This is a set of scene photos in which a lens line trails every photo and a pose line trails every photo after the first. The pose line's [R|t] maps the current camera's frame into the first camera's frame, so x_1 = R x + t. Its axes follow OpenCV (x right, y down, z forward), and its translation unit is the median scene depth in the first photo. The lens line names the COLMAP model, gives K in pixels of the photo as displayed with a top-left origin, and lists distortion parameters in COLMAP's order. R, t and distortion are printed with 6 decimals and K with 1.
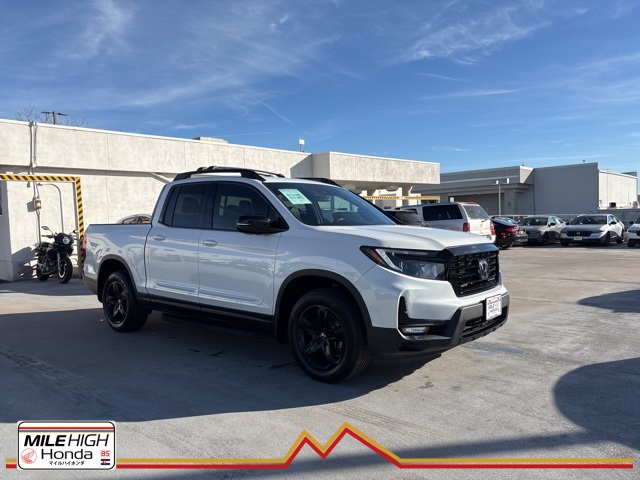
lens RADIAL K [[491.5, 0, 340.2], [0, 491.5, 243.8], [0, 0, 1]] dist [0.036474, -0.028945]
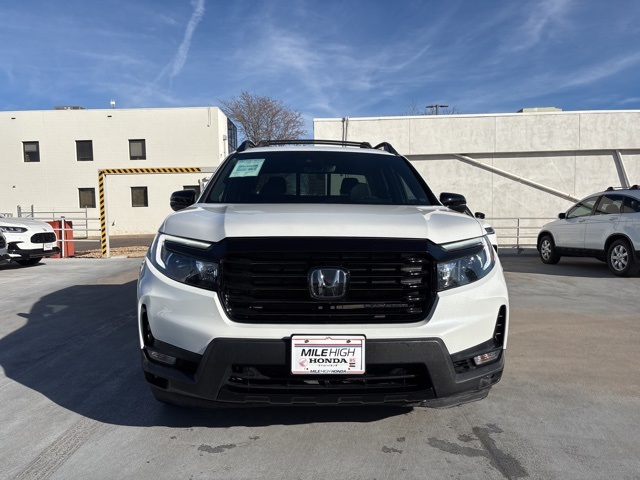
lens RADIAL K [[489.7, 0, 317.4], [0, 489.7, 242.0], [0, 0, 1]] dist [0.049829, -0.057235]
pose [[0.652598, 0.060248, -0.755305, 0.169742], [-0.040369, 0.998183, 0.044743, -0.004093], [0.756628, 0.001292, 0.653845, 0.156121]]
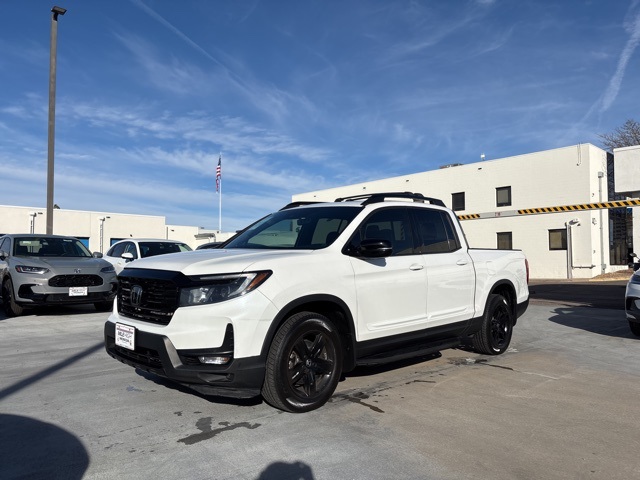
lens RADIAL K [[489.7, 0, 327.7], [0, 489.7, 230.1], [0, 0, 1]] dist [0.049829, -0.057235]
pose [[-0.102026, -0.036972, -0.994094, 0.299854], [-0.044128, 0.998494, -0.032606, -0.014523], [0.993802, 0.040541, -0.103504, 0.368525]]
